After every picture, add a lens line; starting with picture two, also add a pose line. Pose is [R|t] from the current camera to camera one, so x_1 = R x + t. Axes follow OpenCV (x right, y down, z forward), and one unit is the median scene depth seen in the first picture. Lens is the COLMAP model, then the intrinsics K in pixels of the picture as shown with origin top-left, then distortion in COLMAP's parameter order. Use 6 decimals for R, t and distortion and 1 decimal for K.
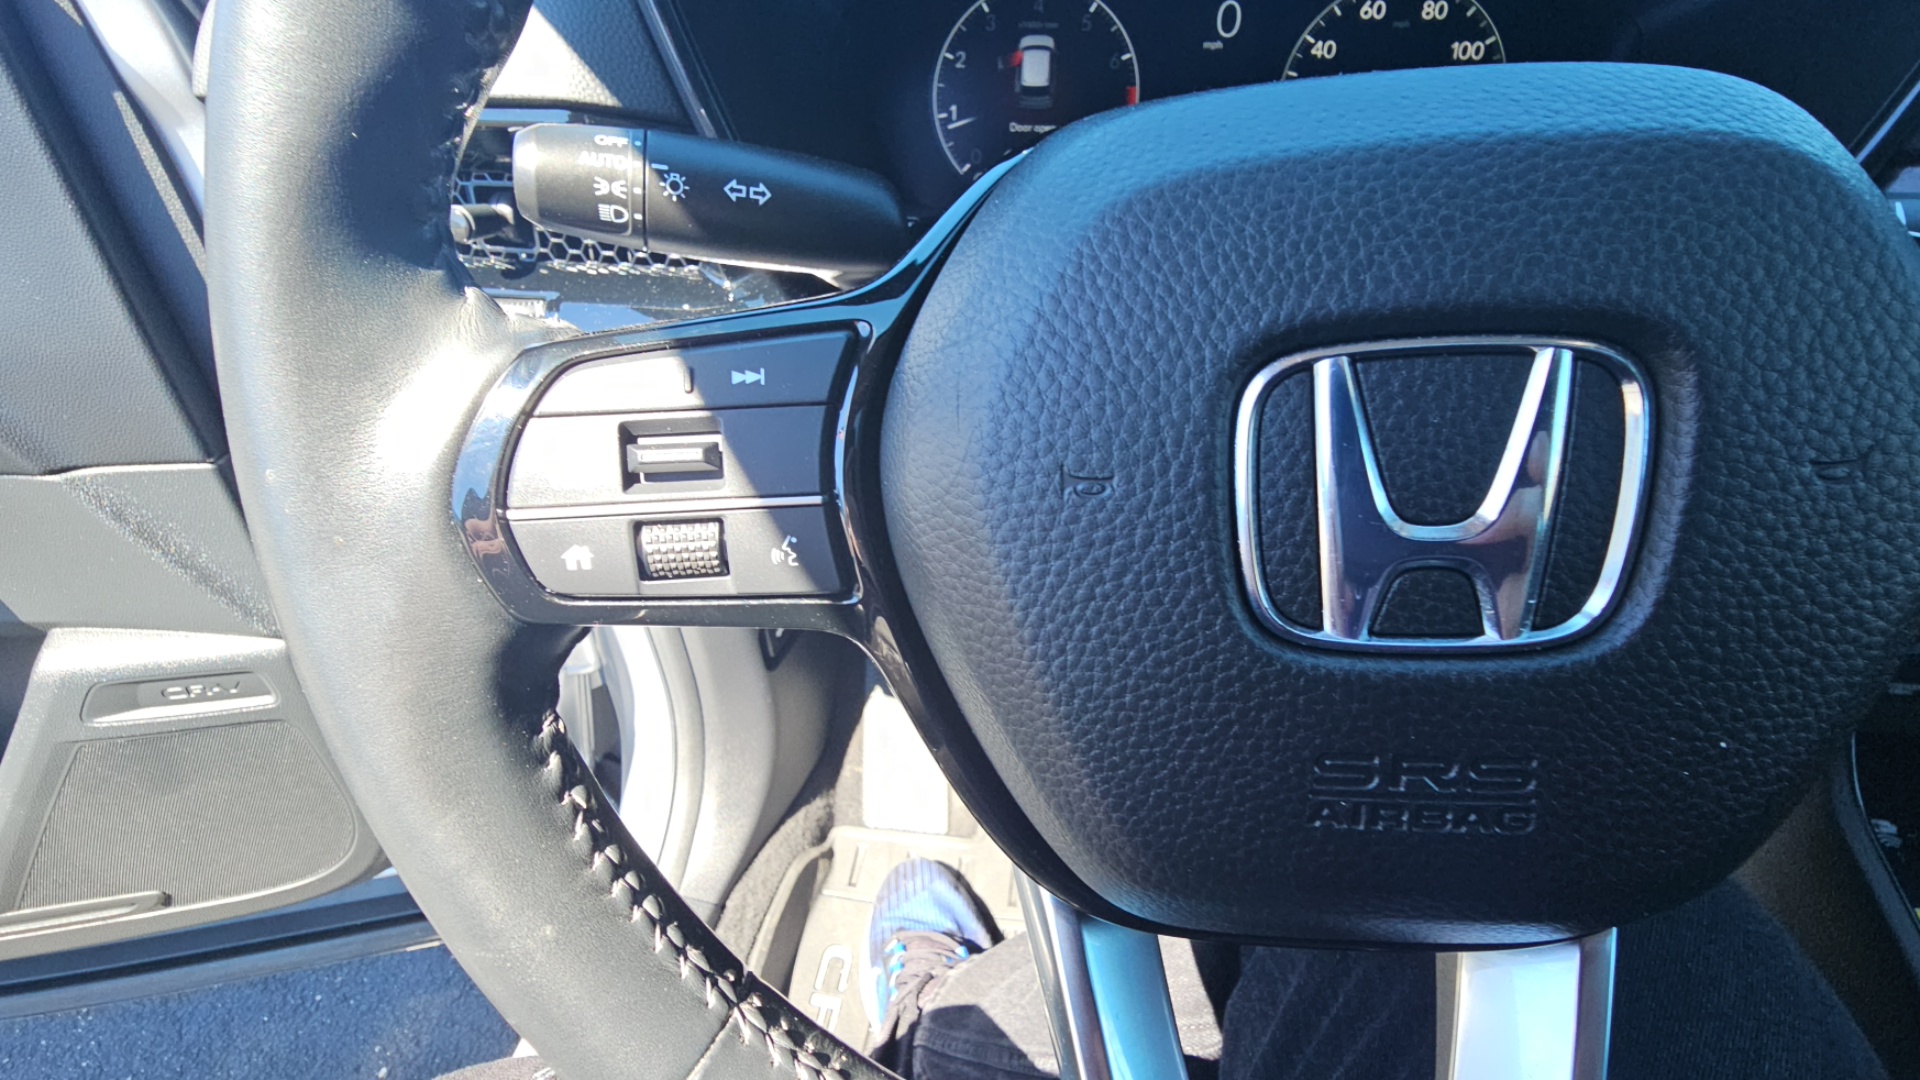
lens RADIAL K [[862.7, 0, 975.9], [0, 862.7, 539.2], [0, 0, 1]] dist [0.003487, -0.003392]
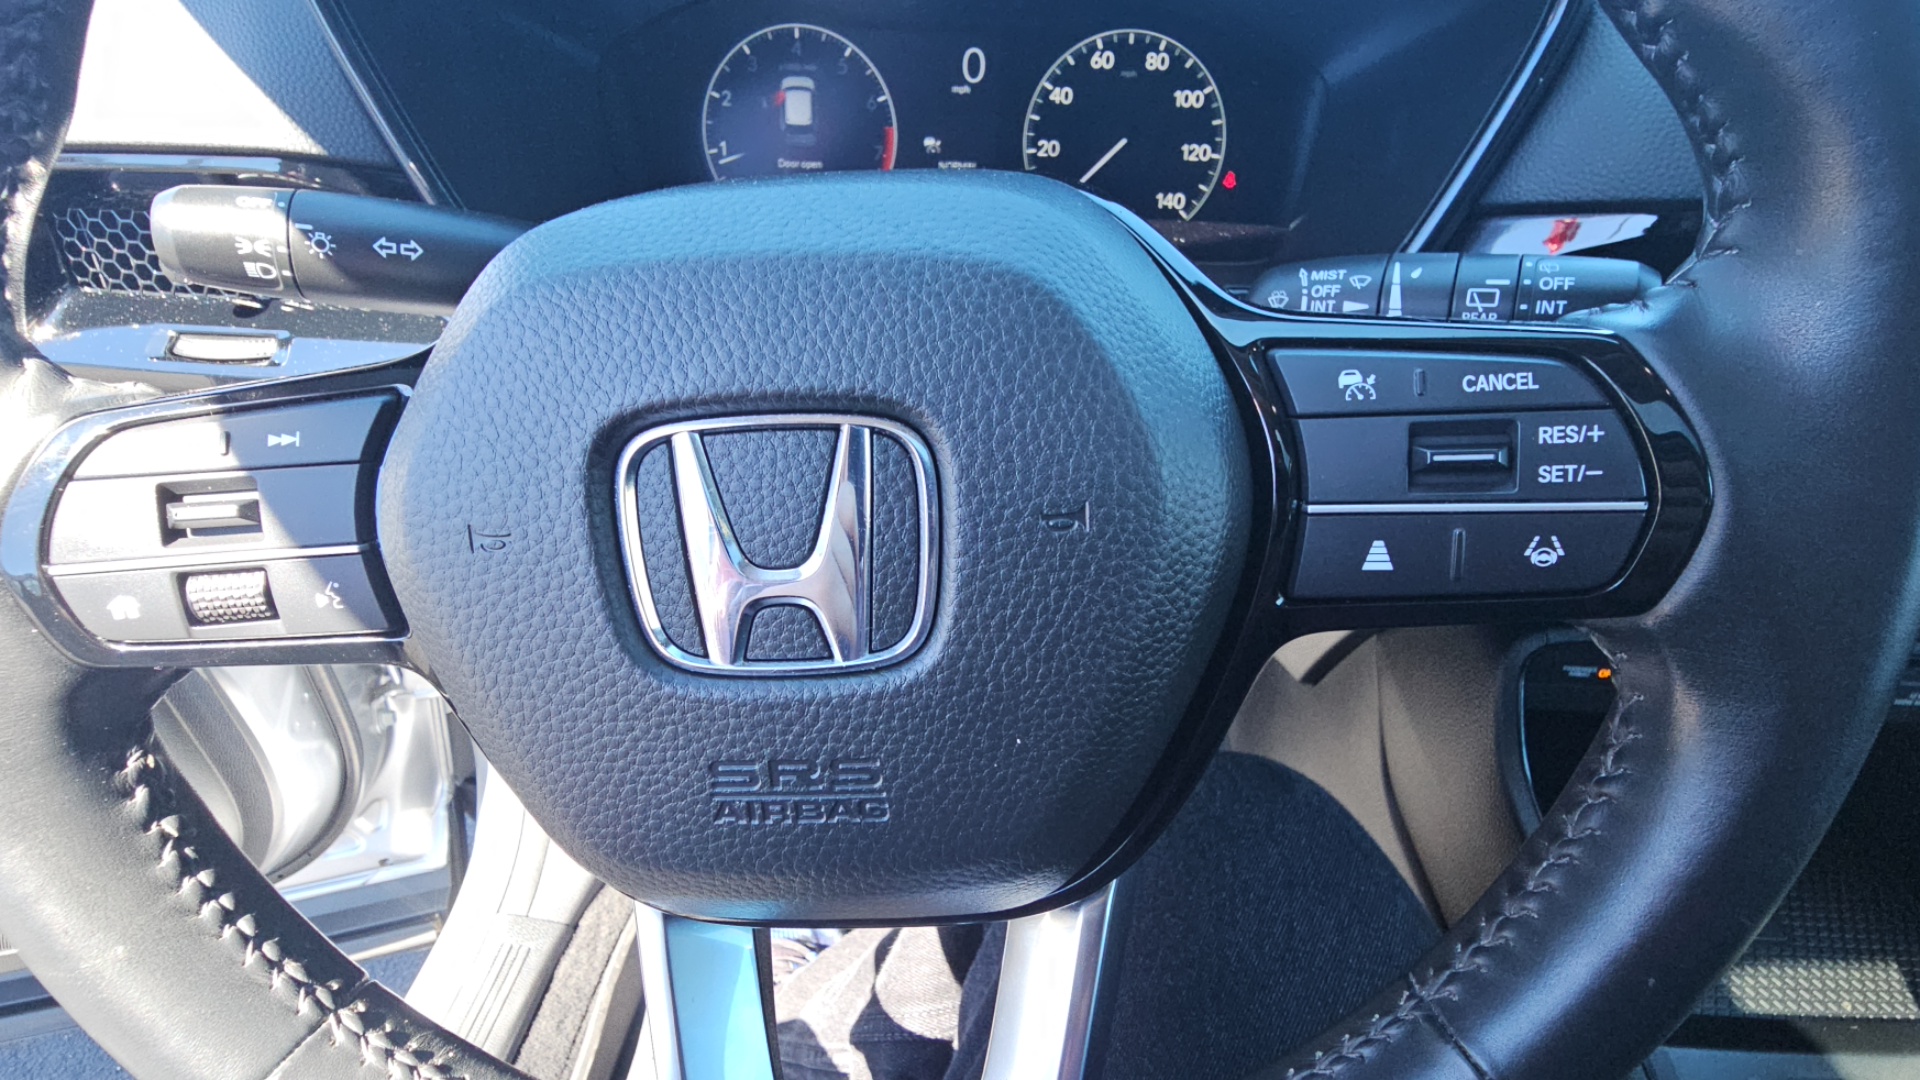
lens RADIAL K [[862.7, 0, 975.9], [0, 862.7, 539.2], [0, 0, 1]] dist [0.003487, -0.003392]
pose [[0.997078, -0.024341, 0.072412, 0.506528], [0.024609, 0.999693, -0.002818, -0.033606], [-0.072321, 0.004592, 0.997371, -0.156105]]
